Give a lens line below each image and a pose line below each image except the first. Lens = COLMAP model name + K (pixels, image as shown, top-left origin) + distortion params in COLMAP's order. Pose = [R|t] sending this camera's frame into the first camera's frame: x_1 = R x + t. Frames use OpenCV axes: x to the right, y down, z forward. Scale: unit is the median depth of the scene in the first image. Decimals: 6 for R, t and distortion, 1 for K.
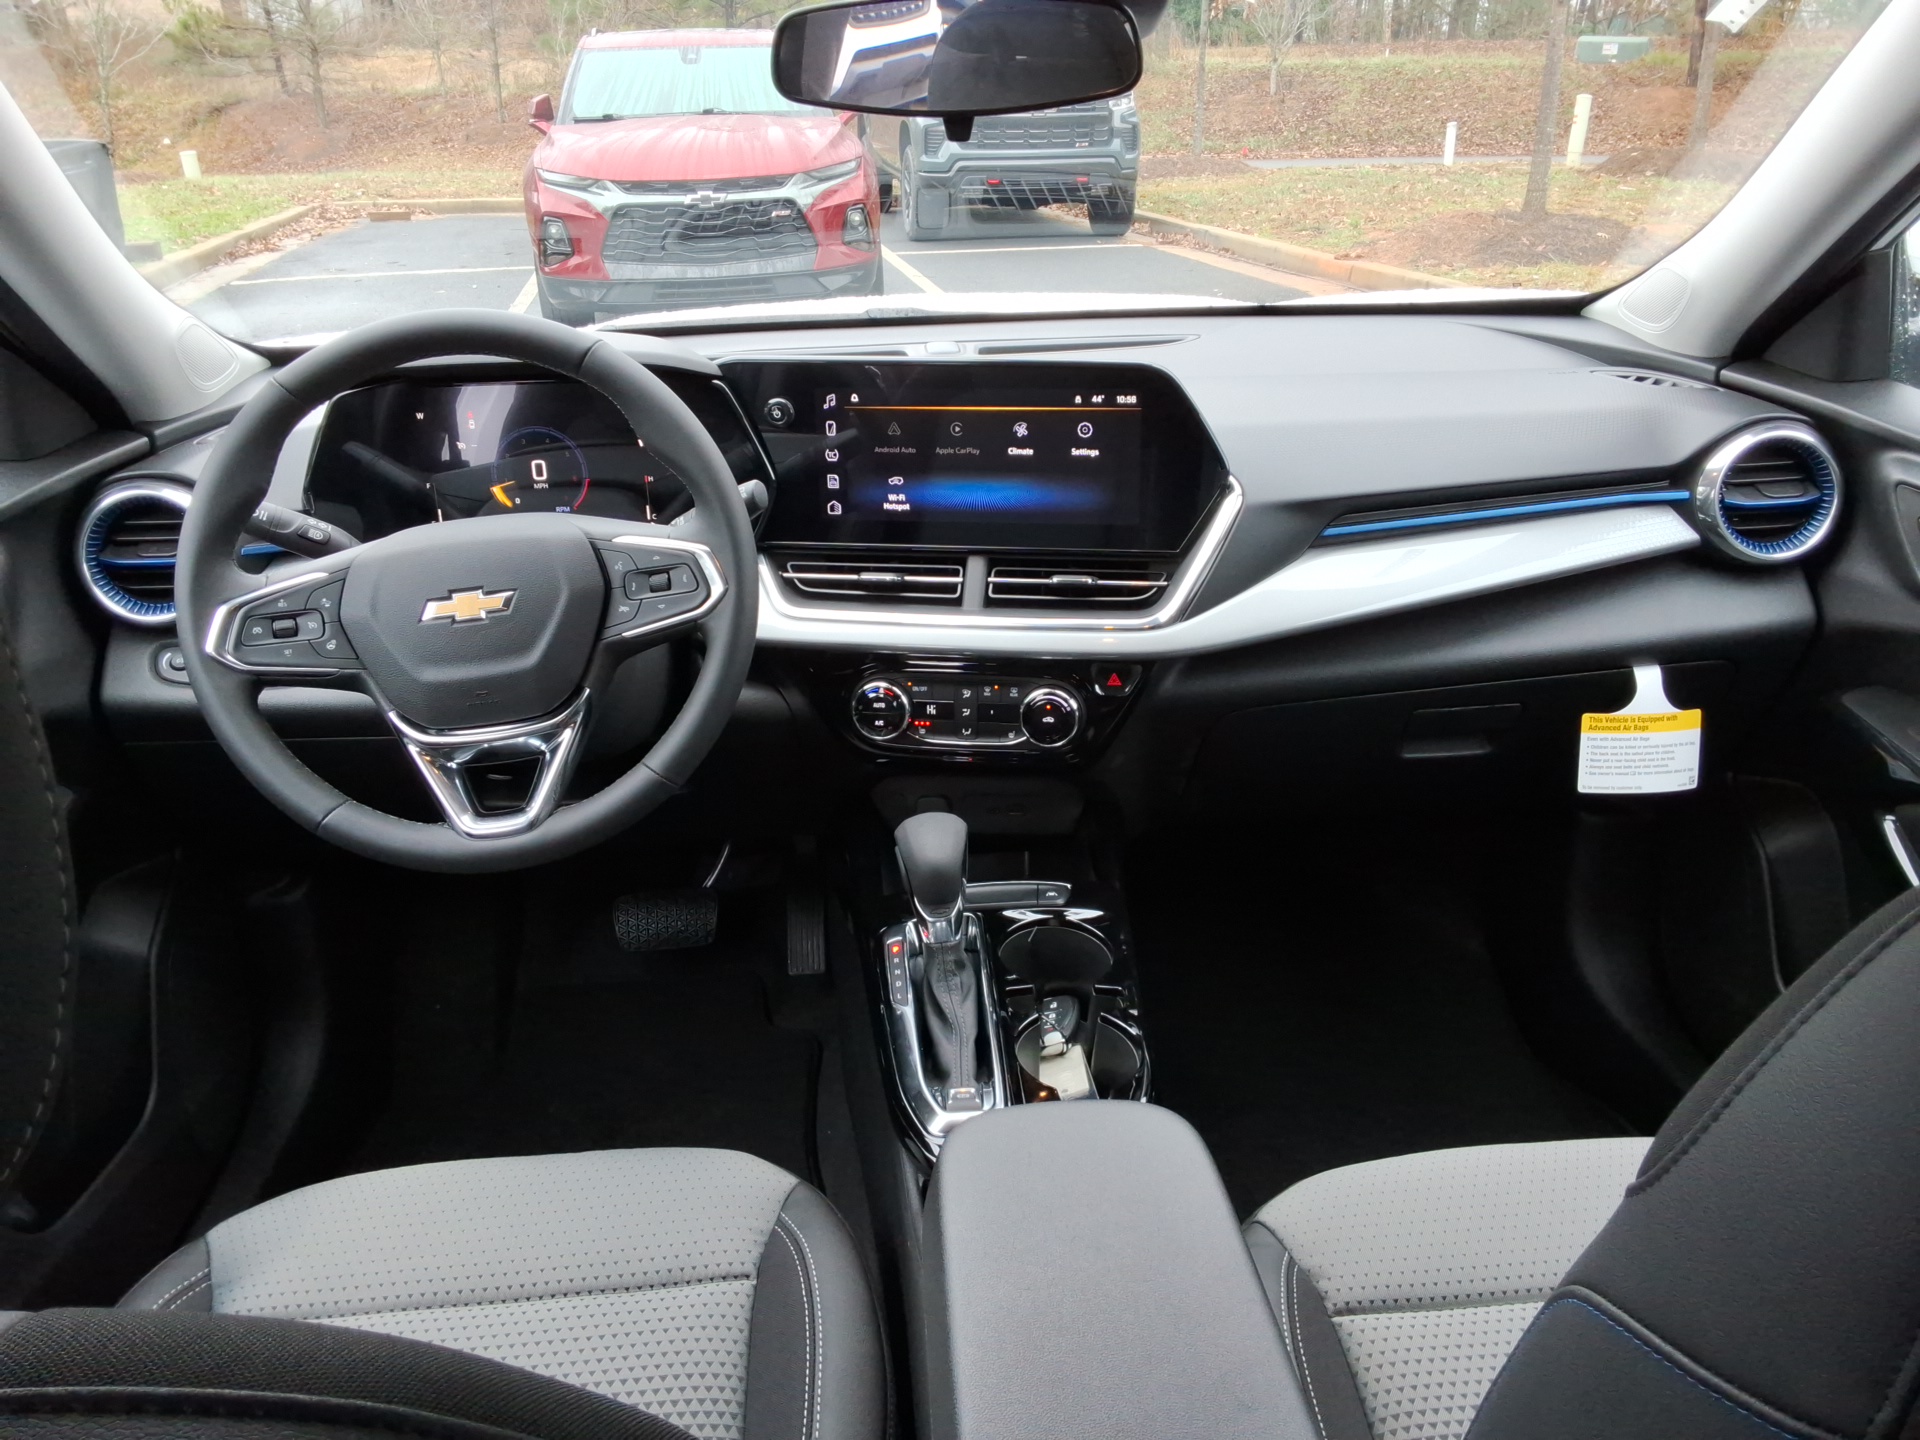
lens RADIAL K [[1530.4, 0, 969.9], [0, 1530.4, 729.3], [0, 0, 1]] dist [0.108606, -0.154317]
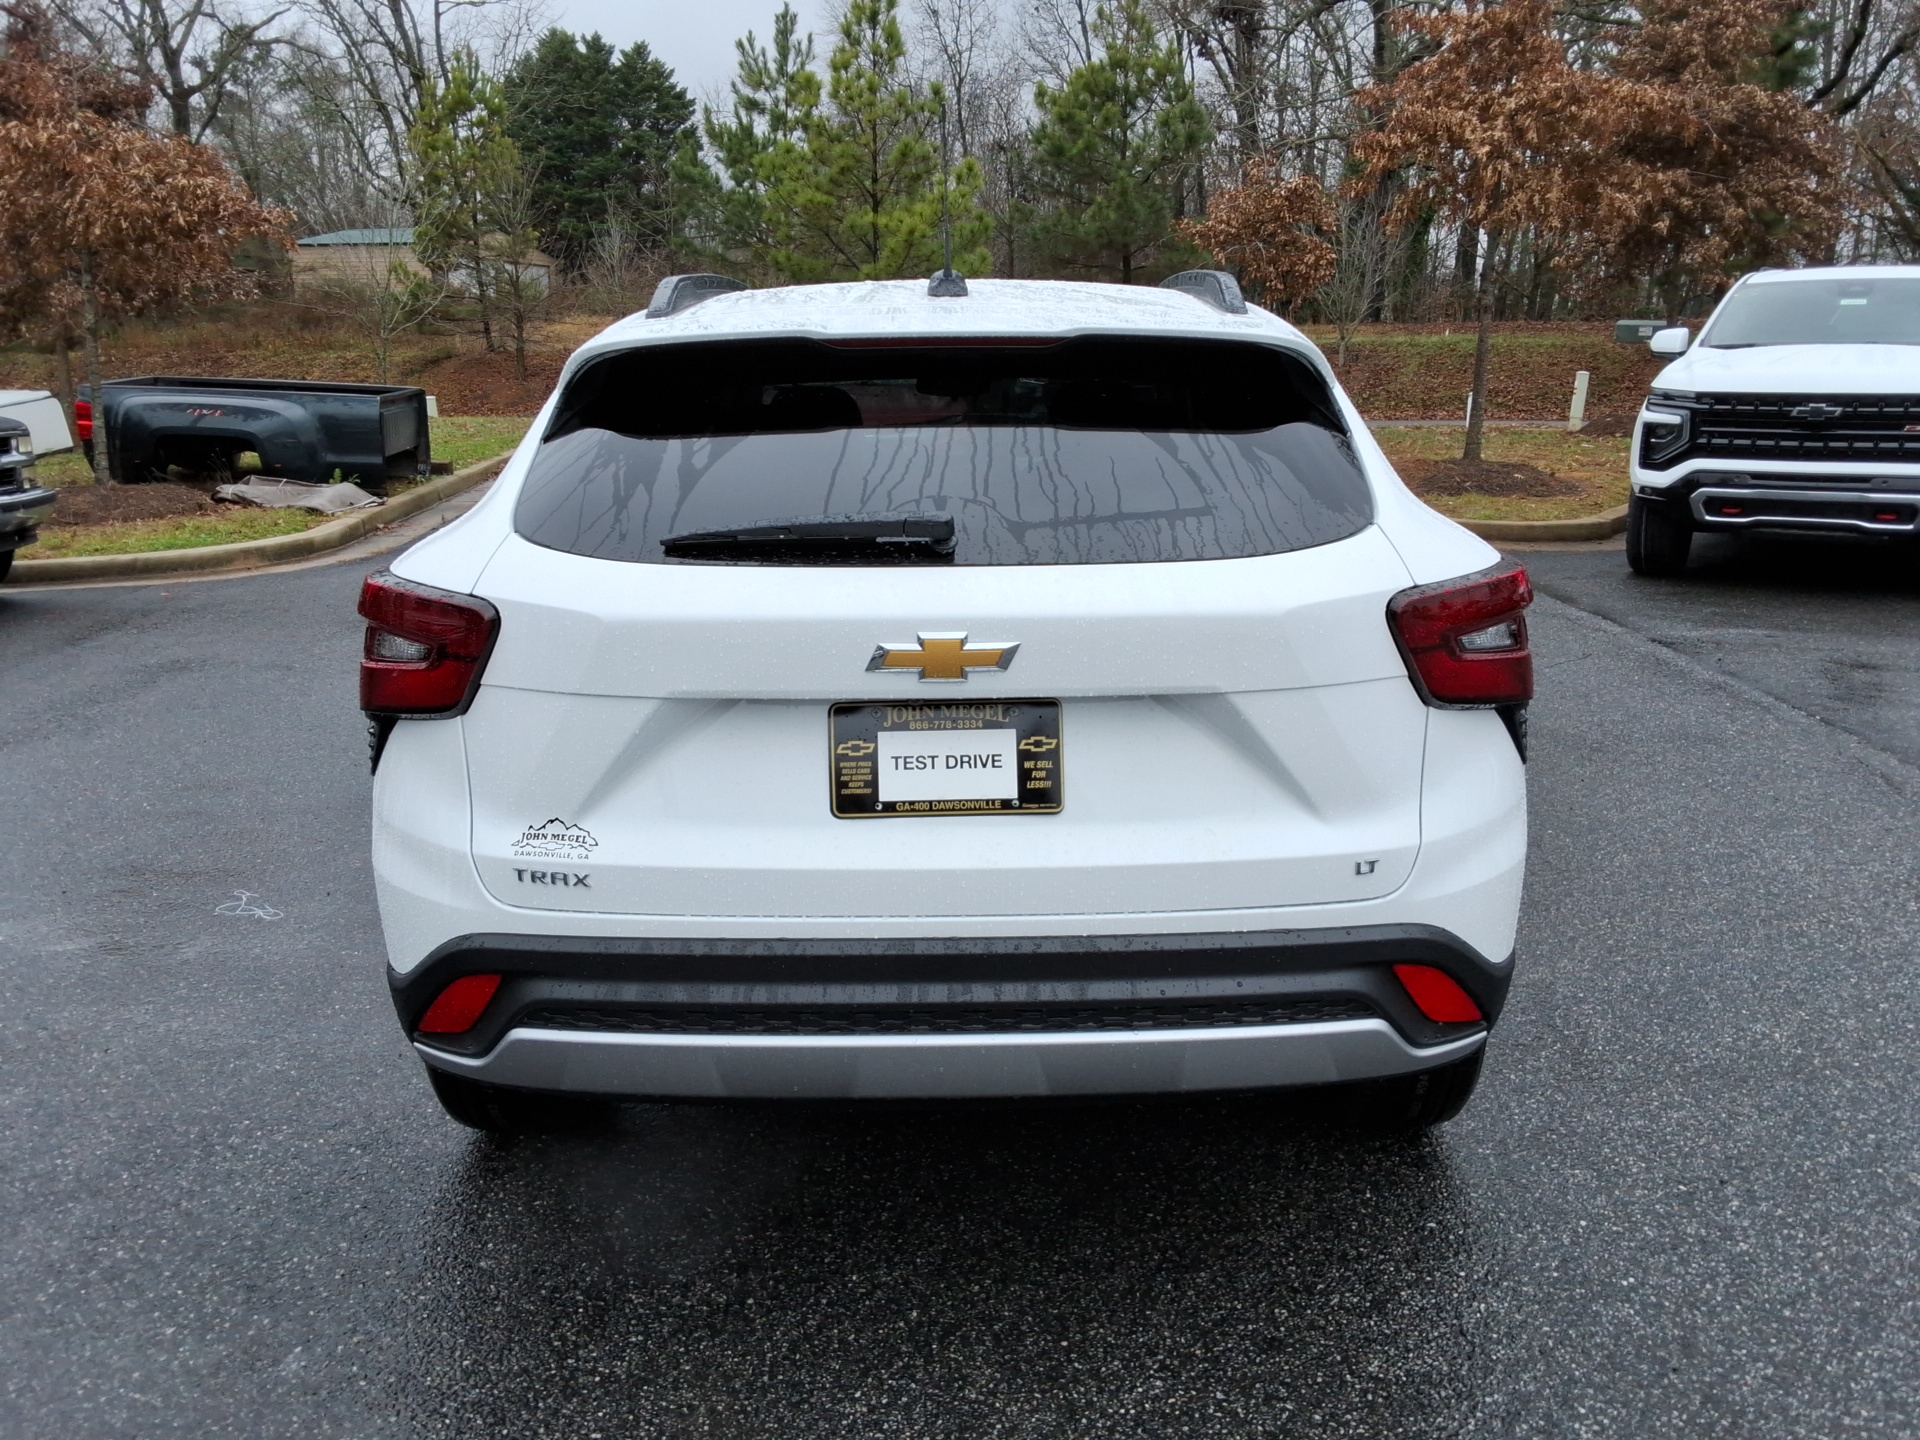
lens RADIAL K [[1530.4, 0, 969.4], [0, 1530.4, 702.9], [0, 0, 1]] dist [0.108606, -0.154317]
pose [[0.996938, 0.032727, -0.071022, 0.312684], [-0.044118, 0.985260, -0.165274, 0.963056], [0.064567, 0.167902, 0.983687, -2.541423]]
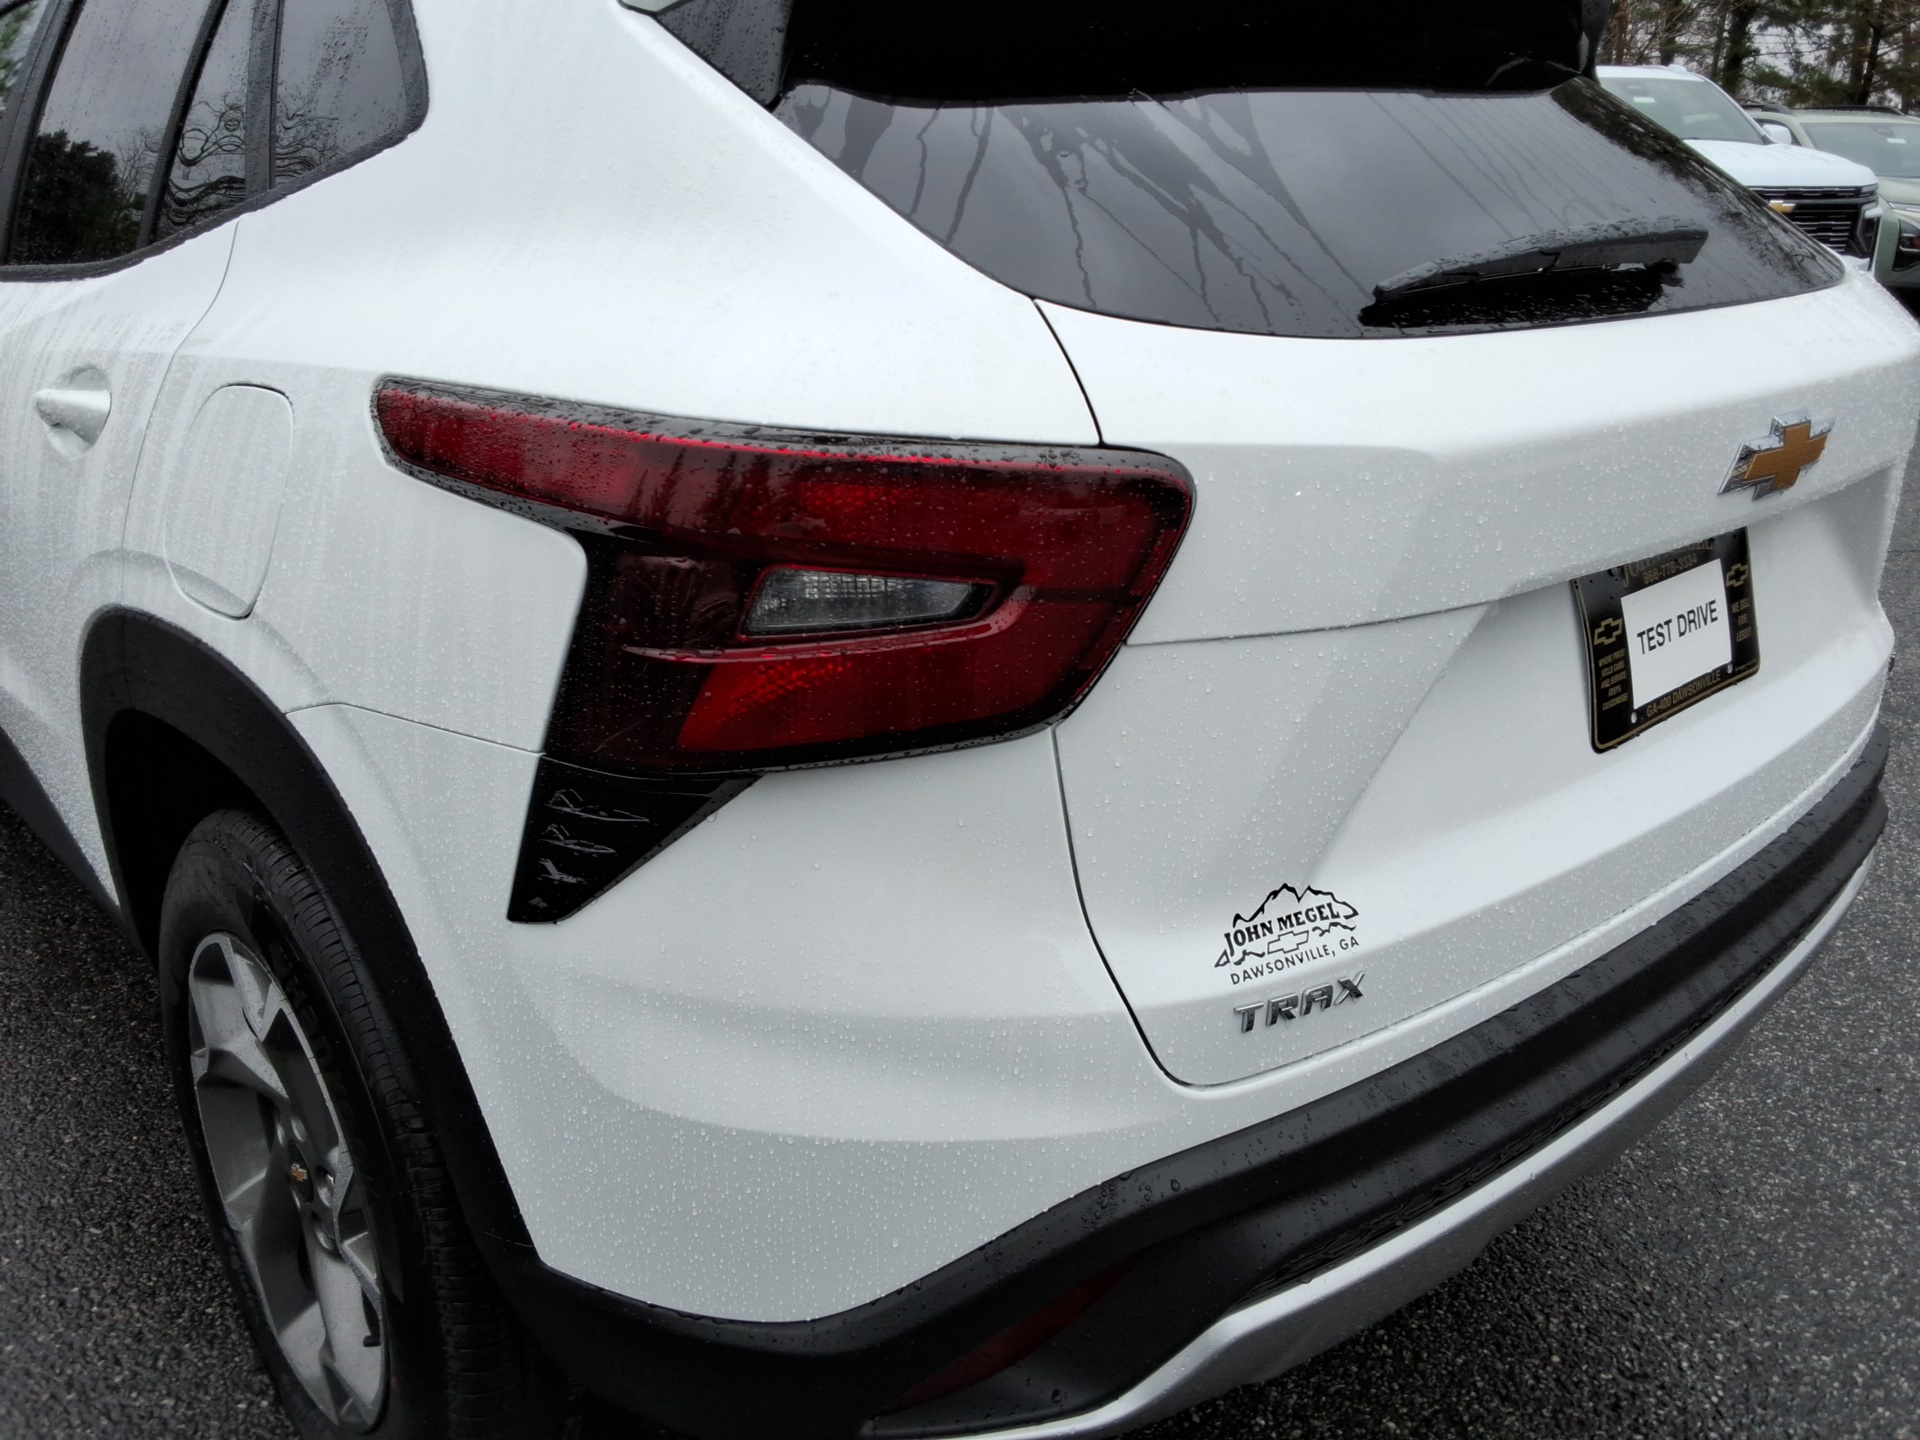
lens RADIAL K [[1530.4, 0, 975.9], [0, 1530.4, 691.8], [0, 0, 1]] dist [0.108606, -0.154317]
pose [[0.789408, -0.172029, 0.589272, -0.764198], [0.208315, 0.978041, 0.006460, 0.708185], [-0.577443, 0.117655, 0.807909, -1.552018]]
